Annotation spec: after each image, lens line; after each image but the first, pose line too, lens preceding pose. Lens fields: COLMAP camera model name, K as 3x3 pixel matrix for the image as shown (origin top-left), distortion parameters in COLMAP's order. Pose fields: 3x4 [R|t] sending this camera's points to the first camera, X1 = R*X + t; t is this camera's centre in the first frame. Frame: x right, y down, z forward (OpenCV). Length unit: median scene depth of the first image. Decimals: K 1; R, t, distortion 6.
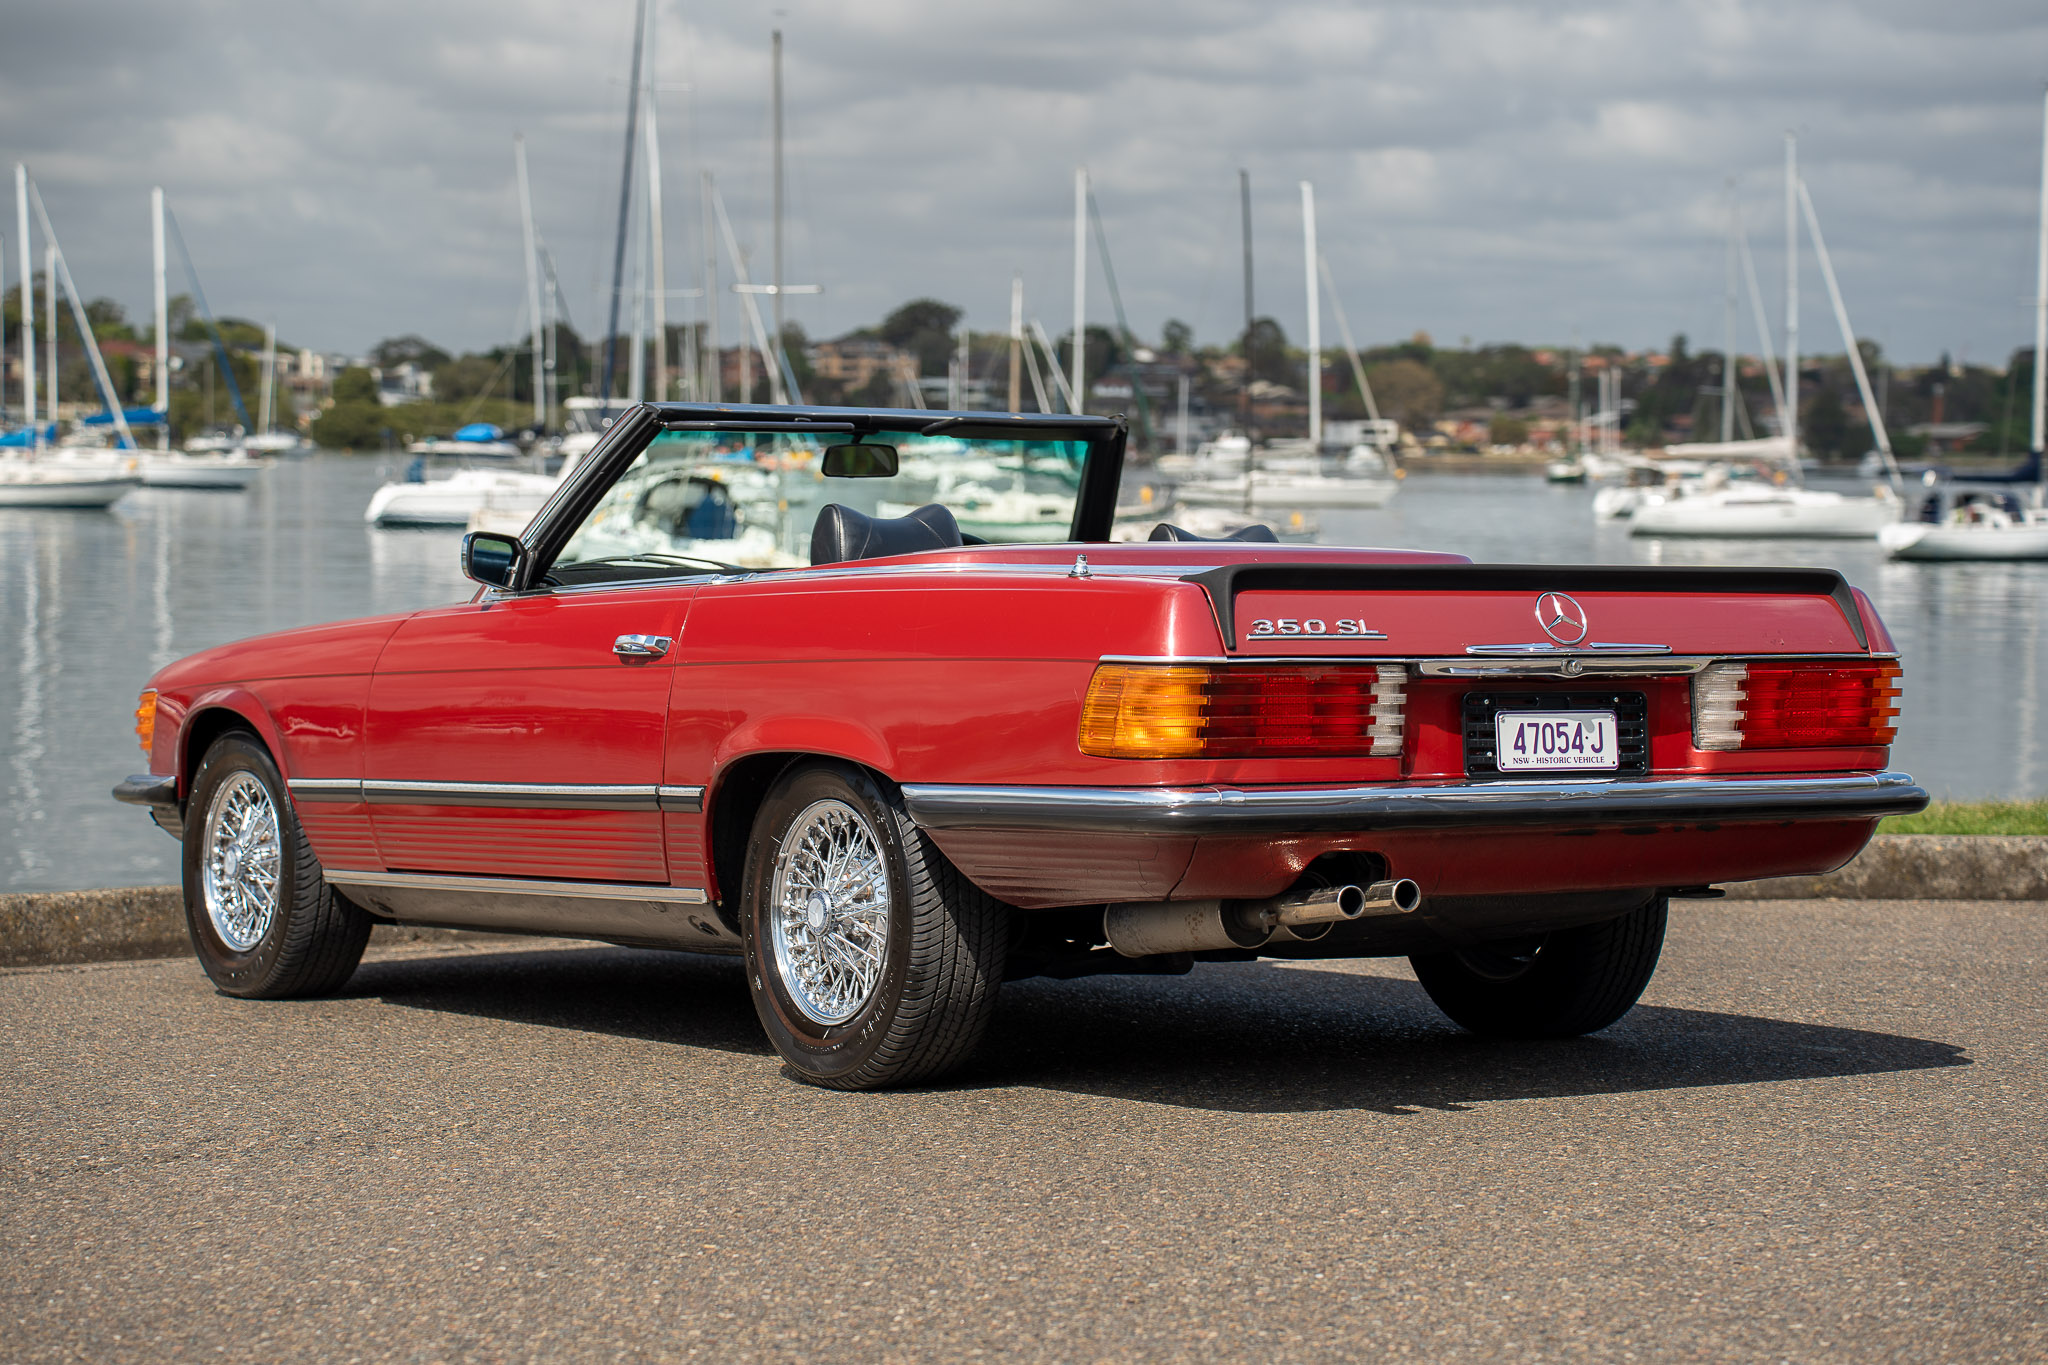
lens RADIAL K [[4792.4, 0, 1024.1], [0, 4792.4, 747.1], [0, 0, 1]] dist [0.724859, 0.000000]
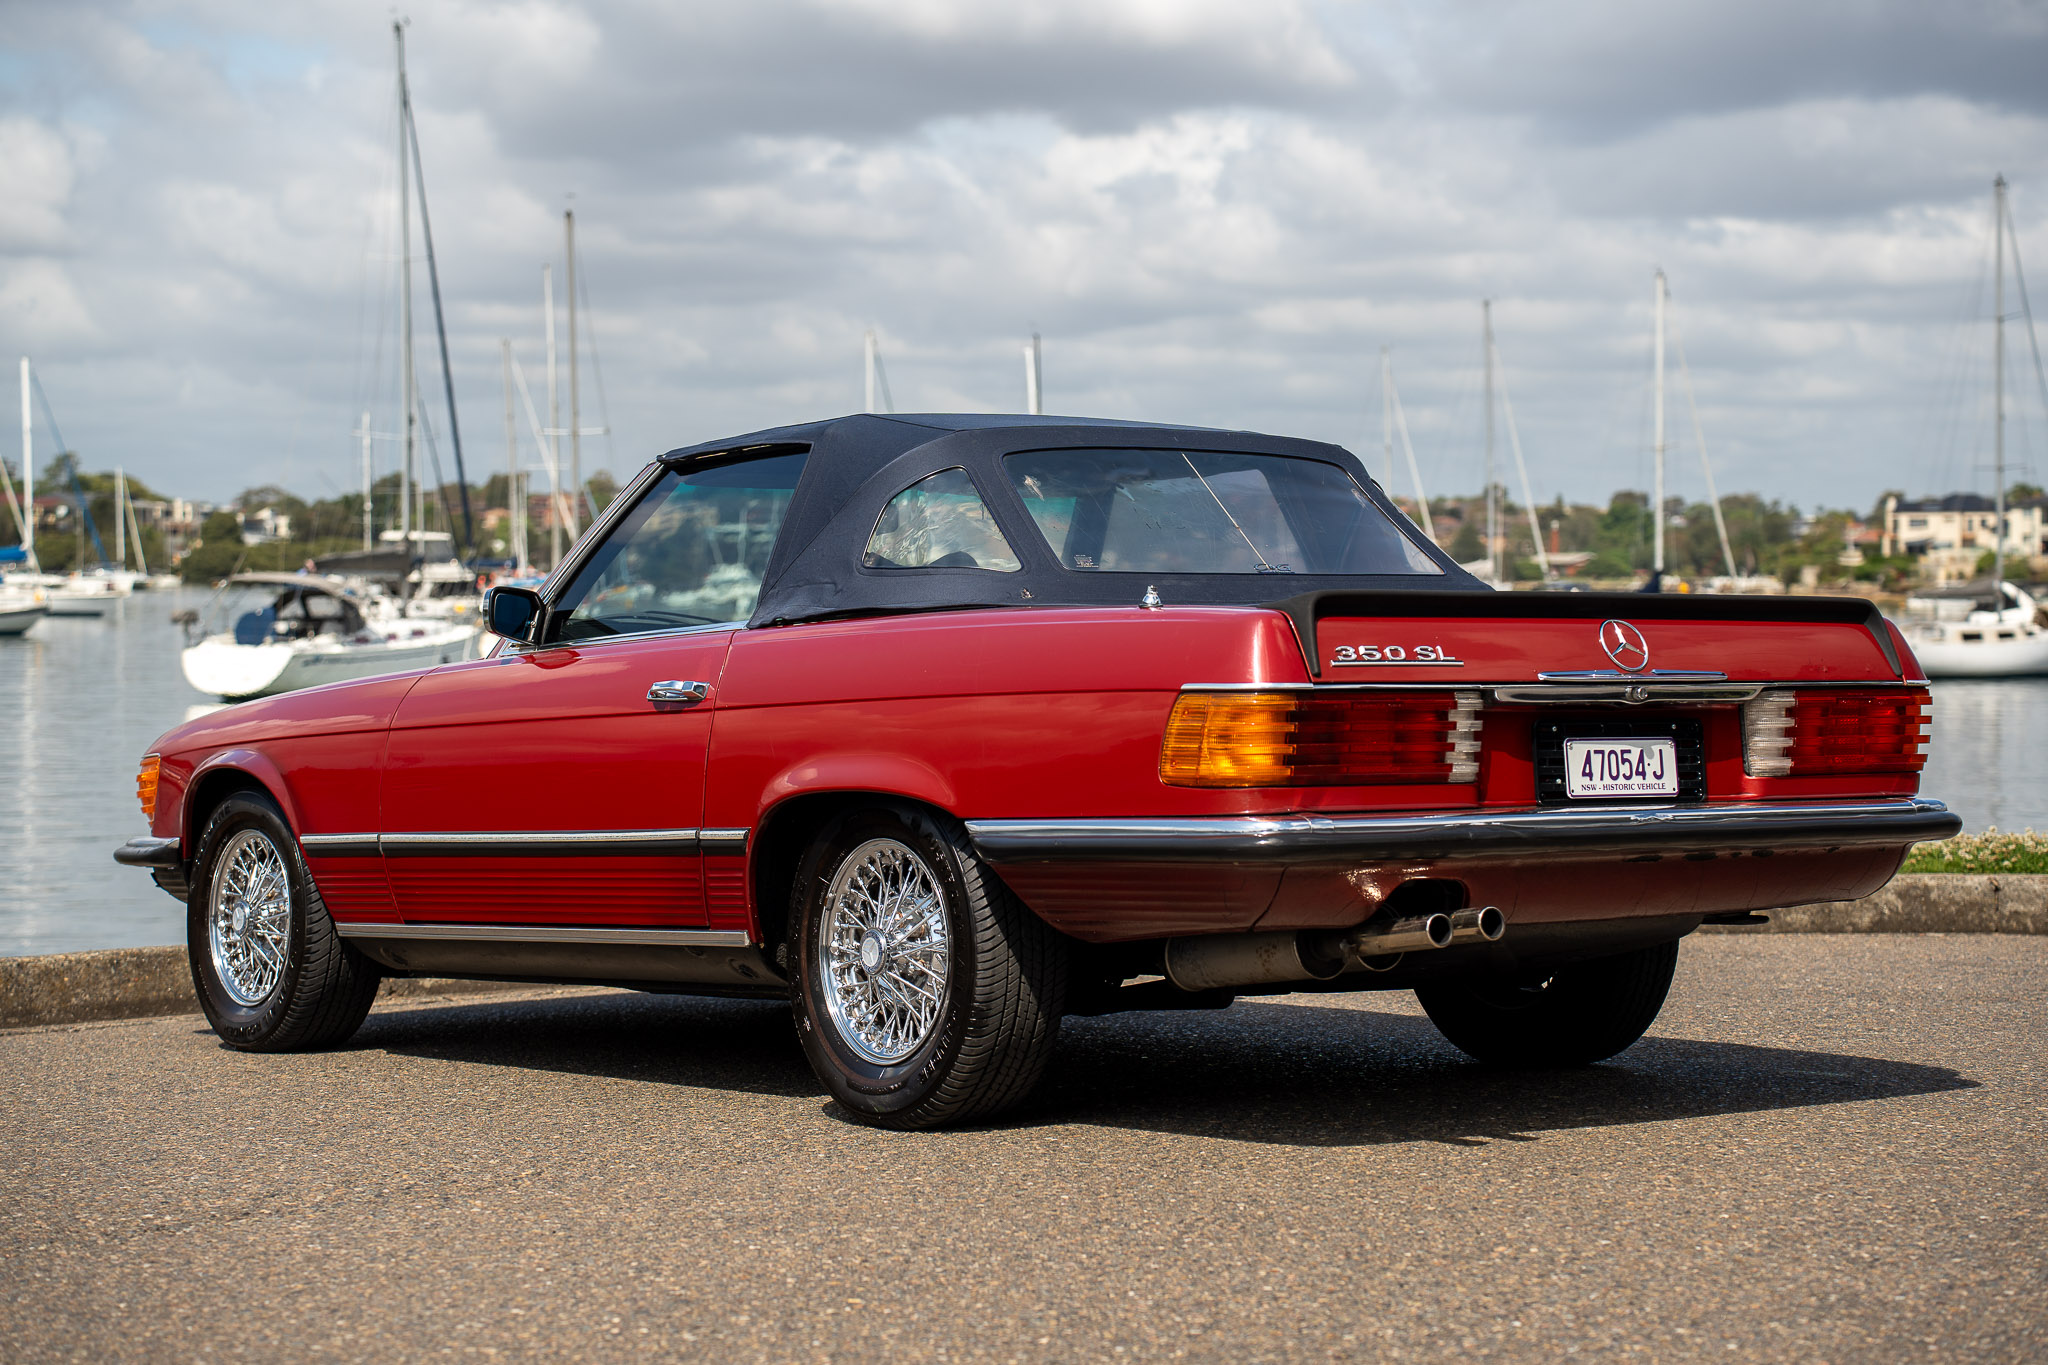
lens RADIAL K [[3940.2, 0, 1015.3], [0, 3940.2, 735.3], [0, 0, 1]] dist [0.550733, 0.000000]
pose [[0.997762, -0.012981, 0.065597, -0.067667], [0.014655, 0.999577, -0.025111, 0.010663], [-0.065244, 0.026017, 0.997530, 0.180667]]
